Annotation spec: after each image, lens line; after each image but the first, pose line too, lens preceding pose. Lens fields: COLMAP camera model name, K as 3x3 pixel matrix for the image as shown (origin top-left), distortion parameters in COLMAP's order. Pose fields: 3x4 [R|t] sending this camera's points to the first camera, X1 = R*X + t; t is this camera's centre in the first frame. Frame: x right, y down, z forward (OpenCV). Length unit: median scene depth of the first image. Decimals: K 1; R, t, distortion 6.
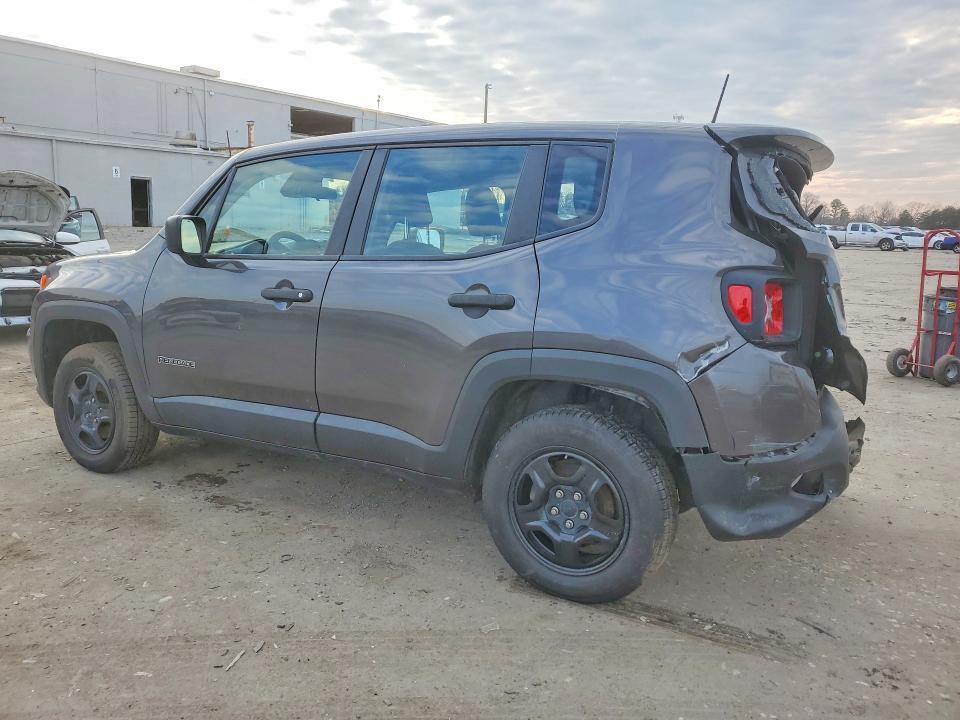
lens RADIAL K [[736.3, 0, 480.1], [0, 736.3, 361.8], [0, 0, 1]] dist [0.012624, -0.001235]
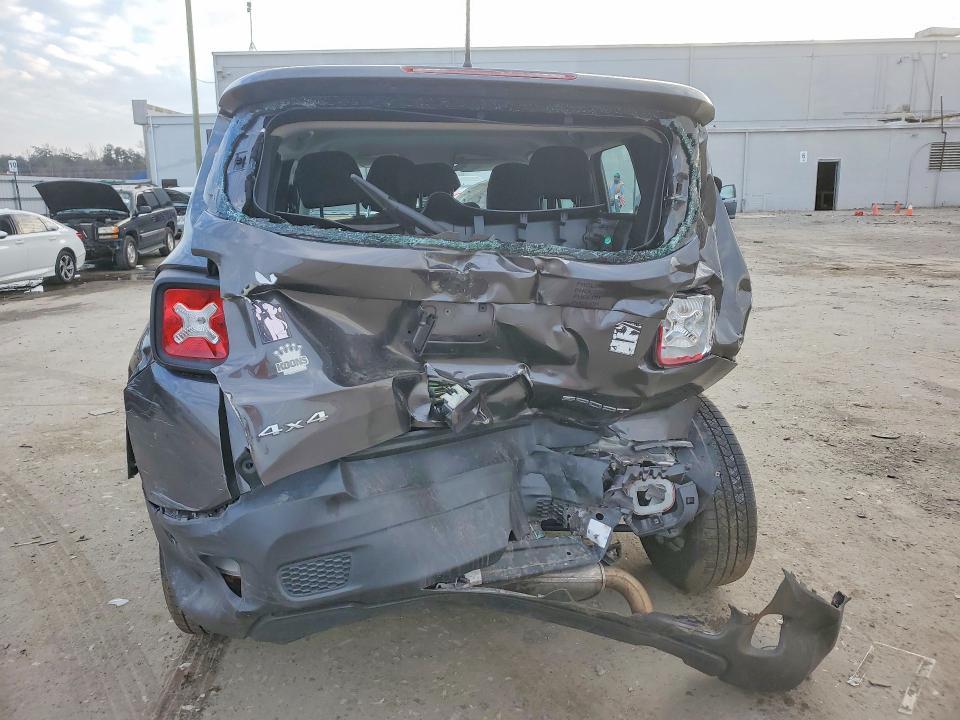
lens RADIAL K [[736.3, 0, 472.7], [0, 736.3, 358.2], [0, 0, 1]] dist [0.012624, -0.001235]
pose [[0.604644, 0.123894, -0.786801, 0.444797], [-0.111481, 0.991268, 0.070419, -0.042064], [0.788656, 0.045134, 0.613176, 0.306836]]
